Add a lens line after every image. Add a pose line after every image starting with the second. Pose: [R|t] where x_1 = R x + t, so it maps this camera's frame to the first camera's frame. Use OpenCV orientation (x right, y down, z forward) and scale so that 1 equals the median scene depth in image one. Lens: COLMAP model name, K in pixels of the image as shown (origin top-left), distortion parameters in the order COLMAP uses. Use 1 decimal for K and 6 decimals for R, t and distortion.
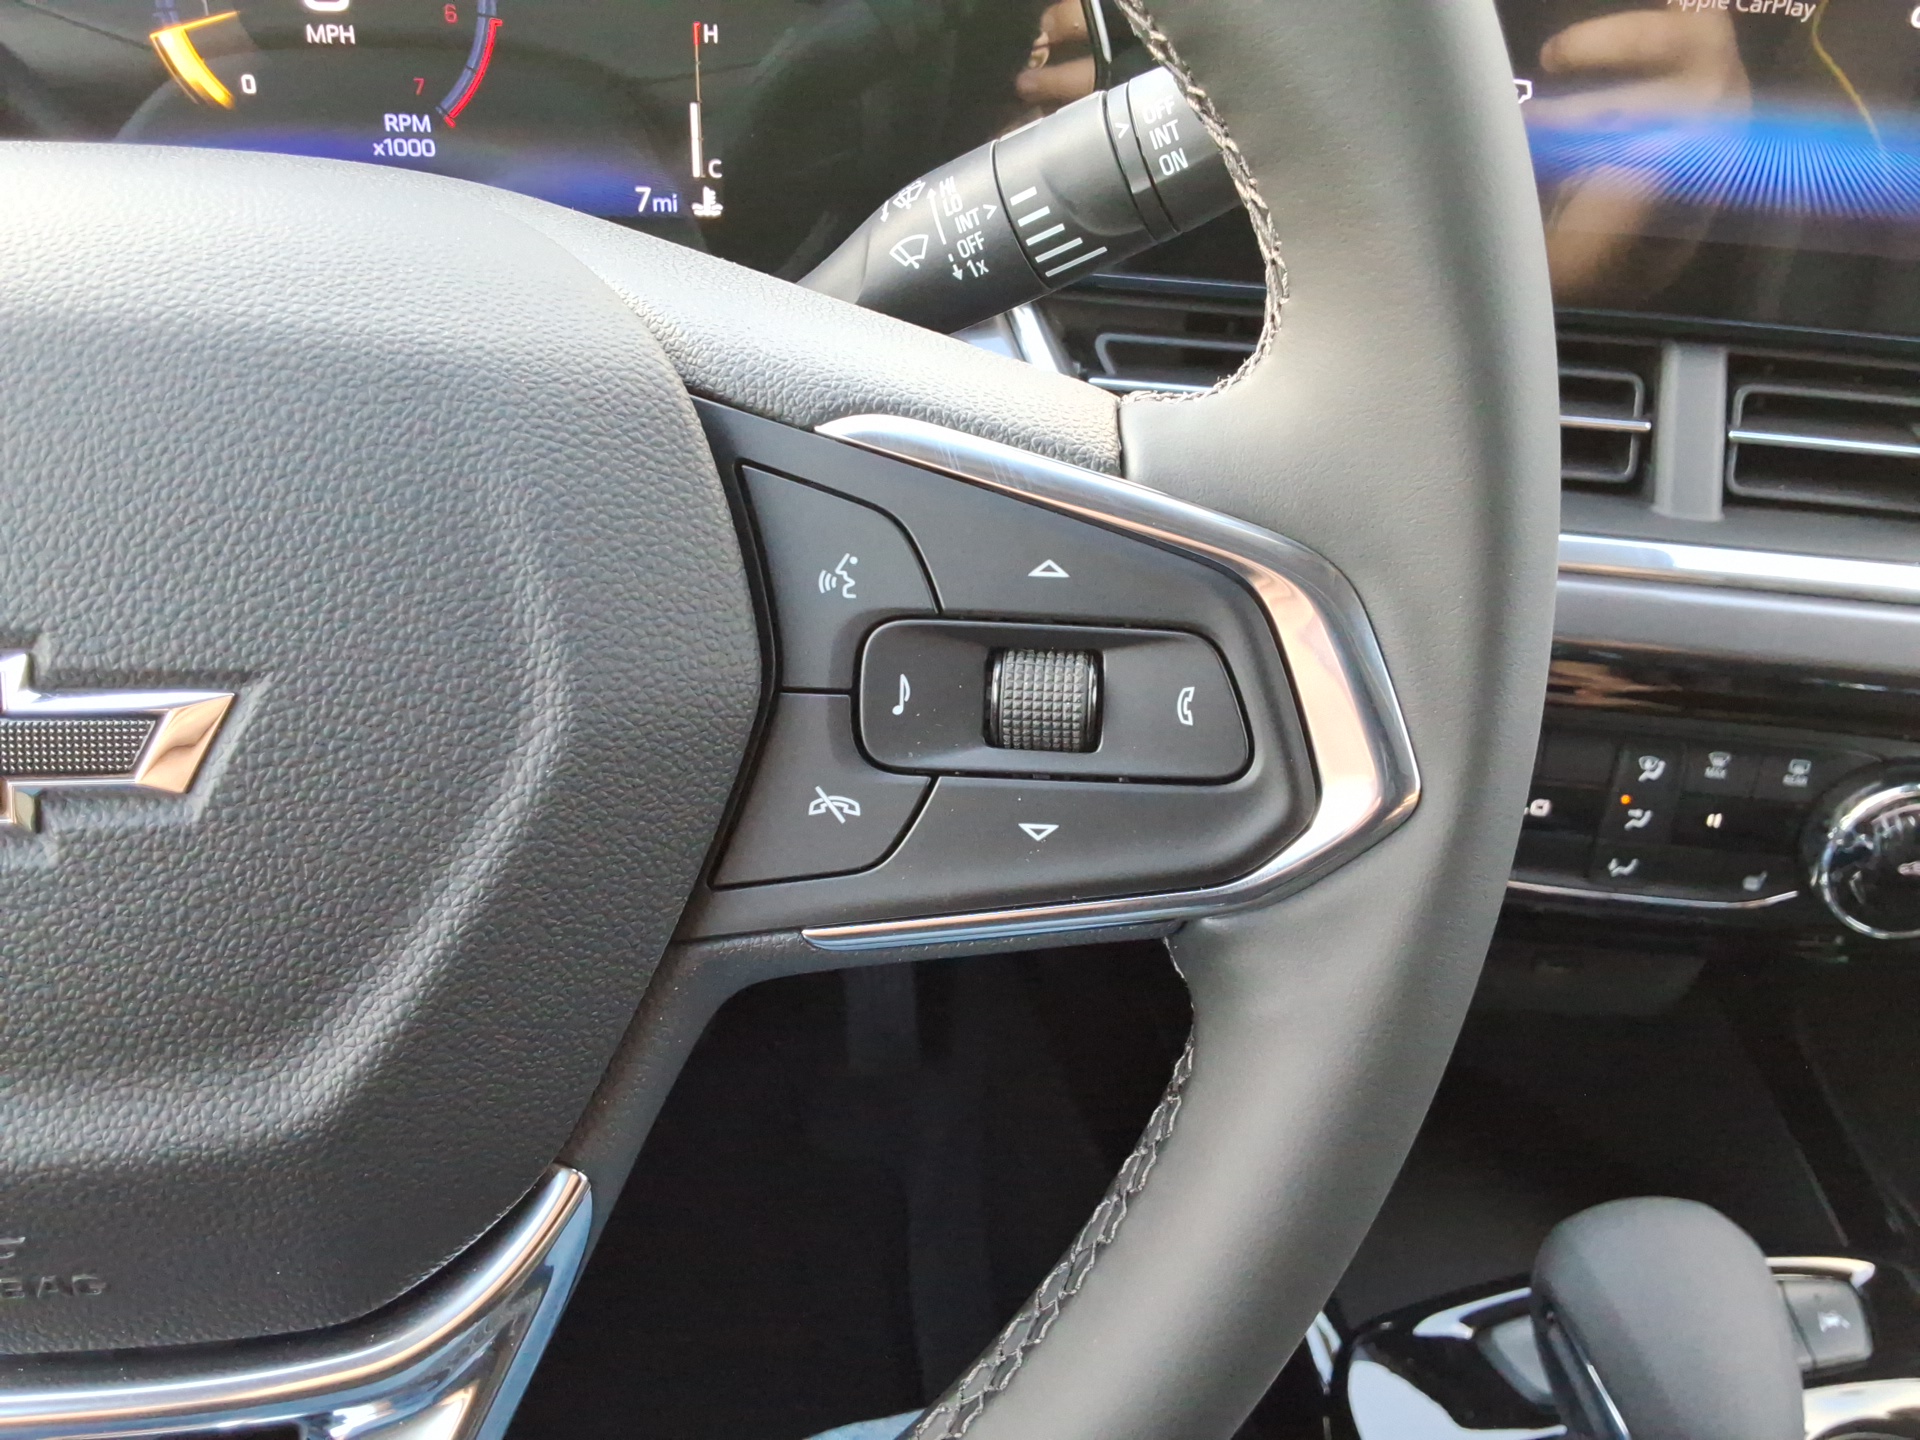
lens RADIAL K [[1544.2, 0, 975.4], [0, 1544.2, 716.5], [0, 0, 1]] dist [0.102746, -0.161399]
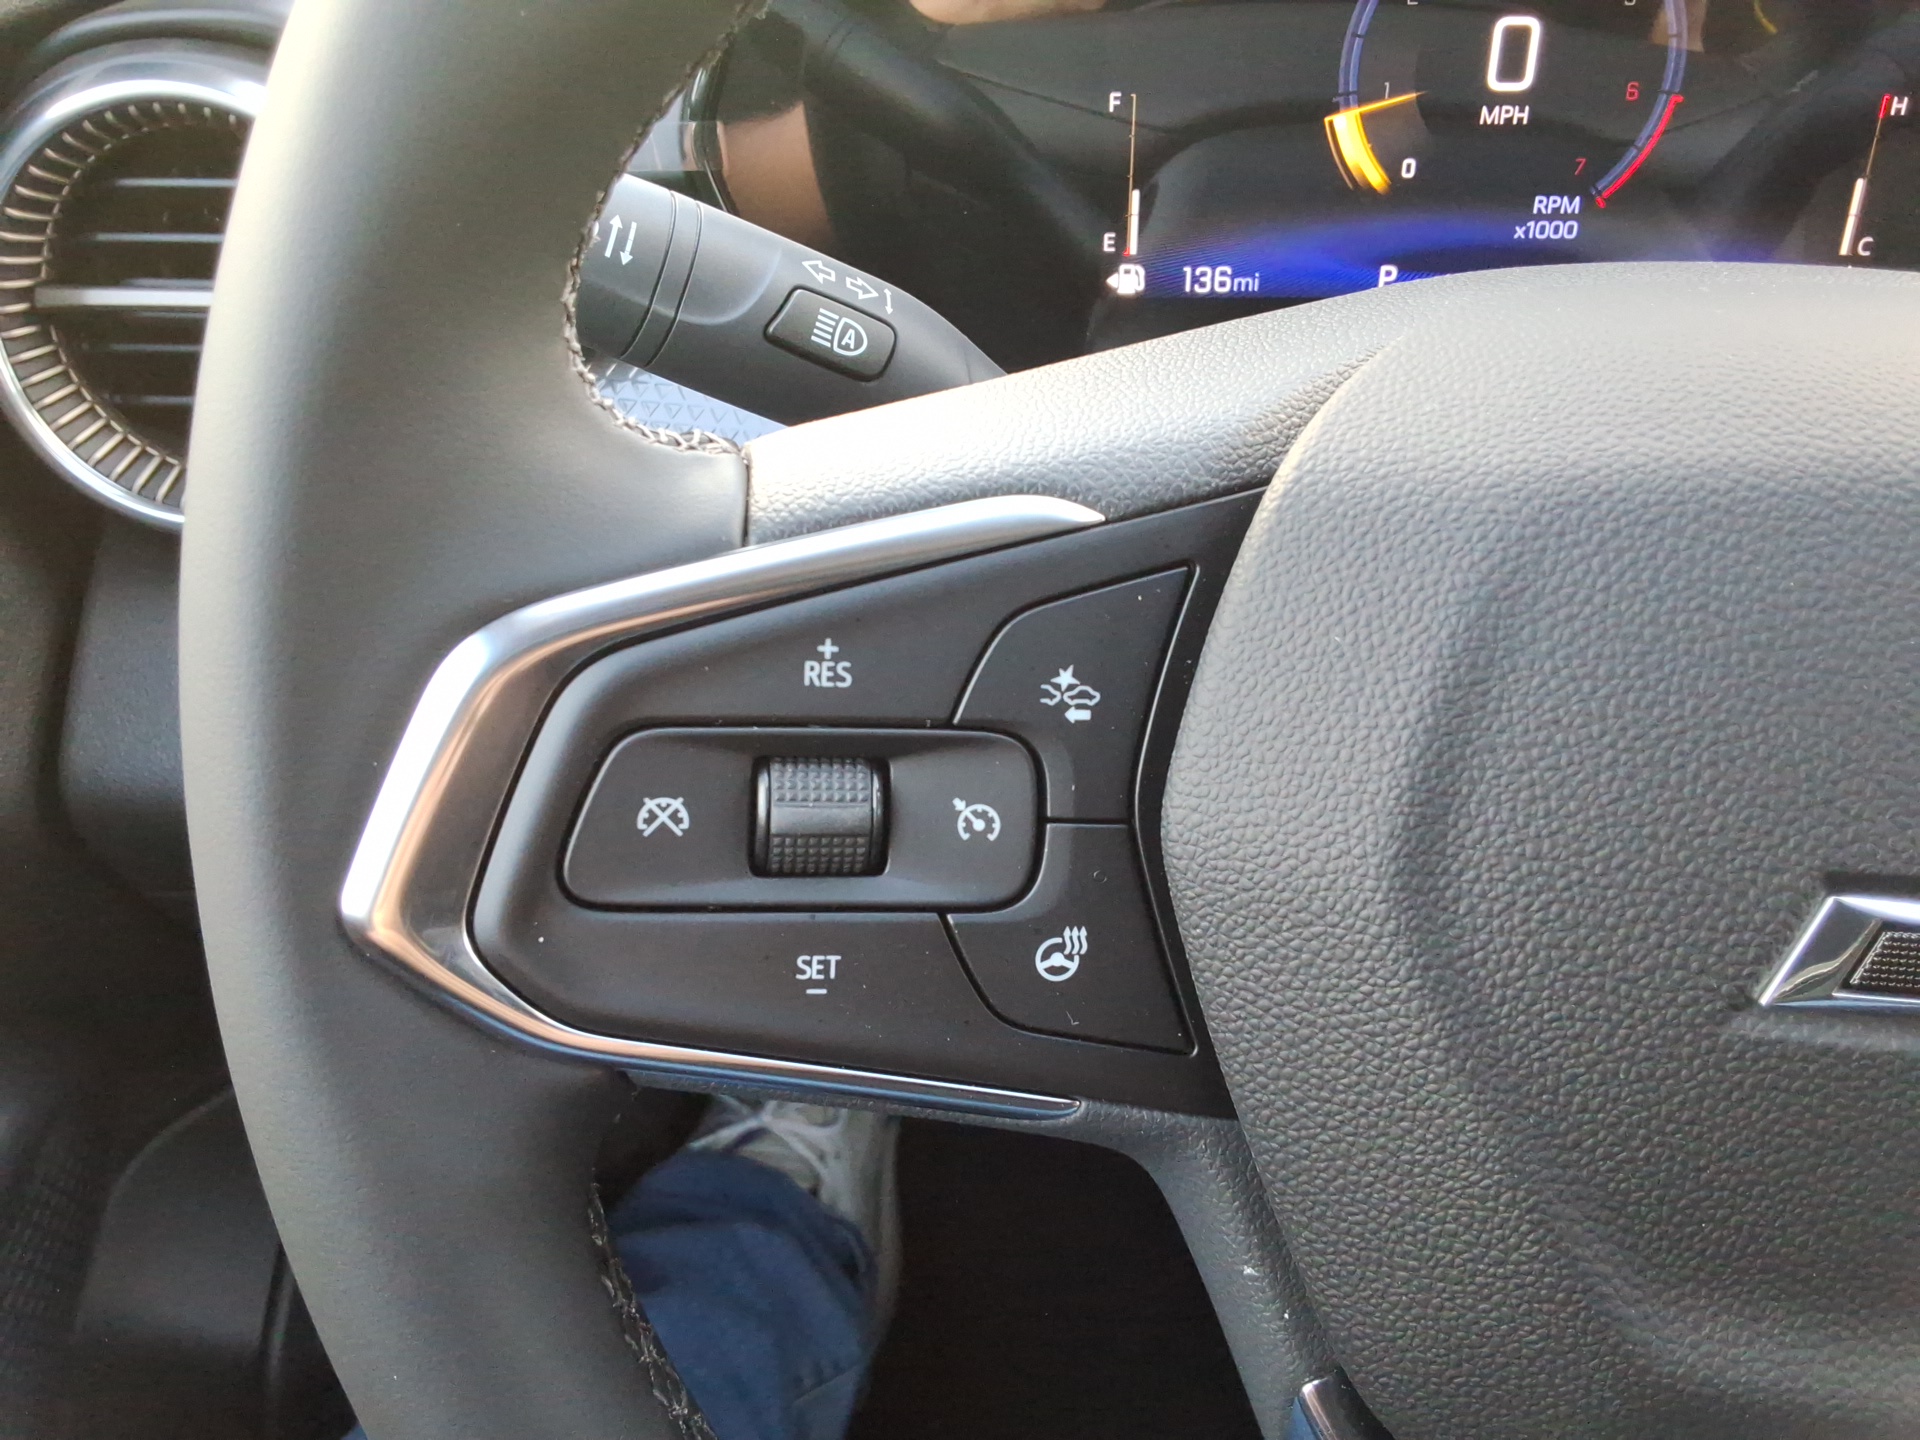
lens RADIAL K [[1544.2, 0, 975.0], [0, 1544.2, 728.3], [0, 0, 1]] dist [0.102746, -0.161399]
pose [[0.974456, 0.059358, -0.216592, -0.482663], [-0.061326, 0.998115, -0.002369, -0.034735], [0.216044, 0.015591, 0.976259, -0.007673]]
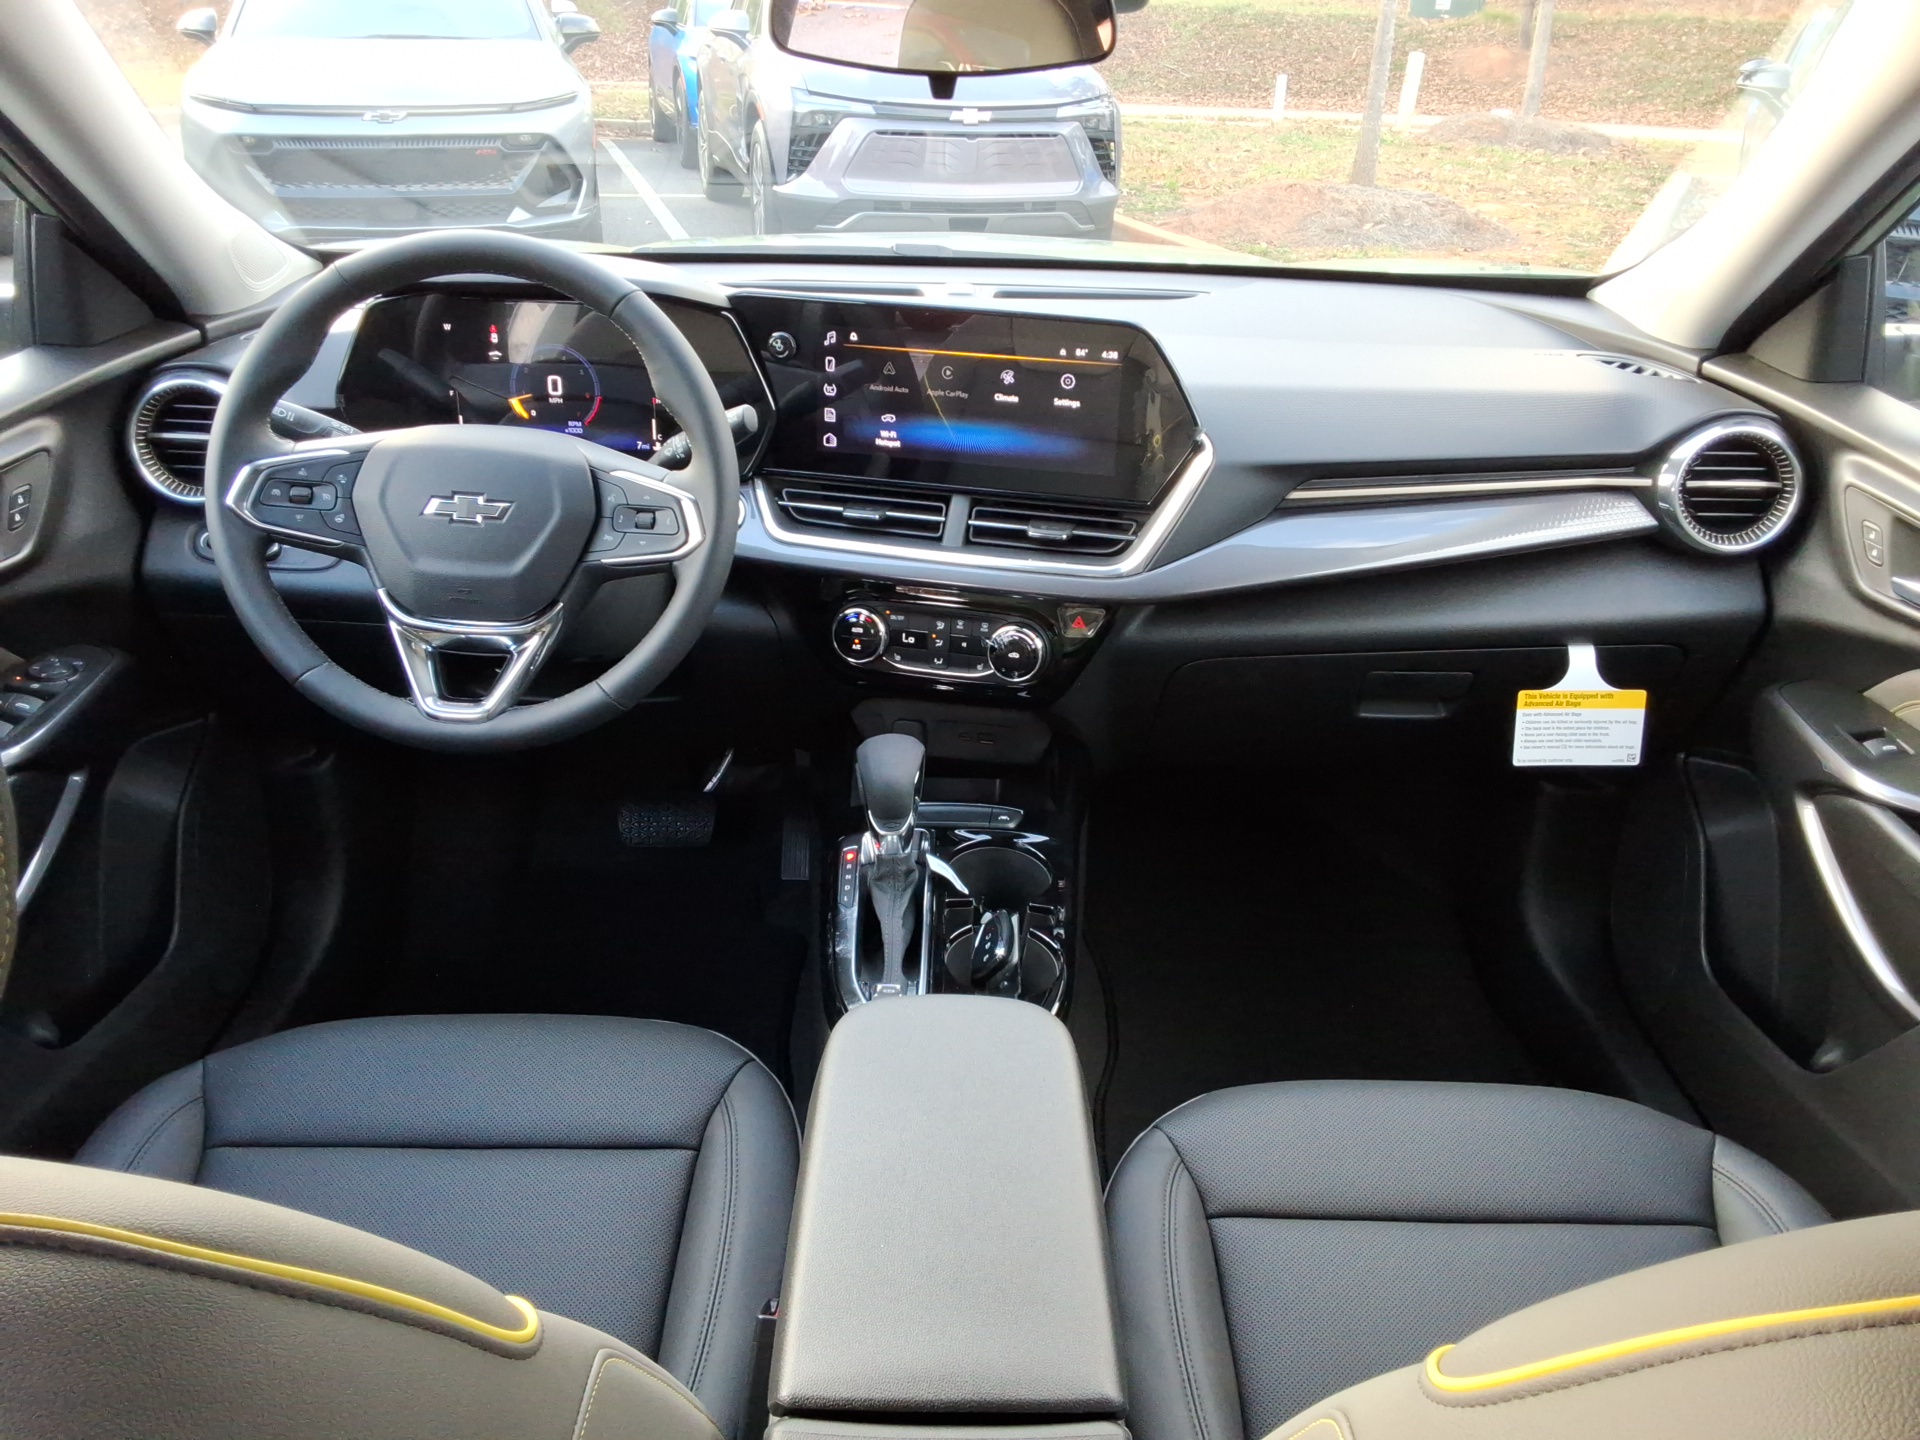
lens RADIAL K [[1504.1, 0, 983.1], [0, 1504.1, 711.9], [0, 0, 1]] dist [0.055652, -0.042375]
pose [[0.988268, 0.034710, -0.148736, 1.119437], [-0.060628, 0.982975, -0.173446, 0.828367], [0.140183, 0.180429, 0.973547, -2.159705]]
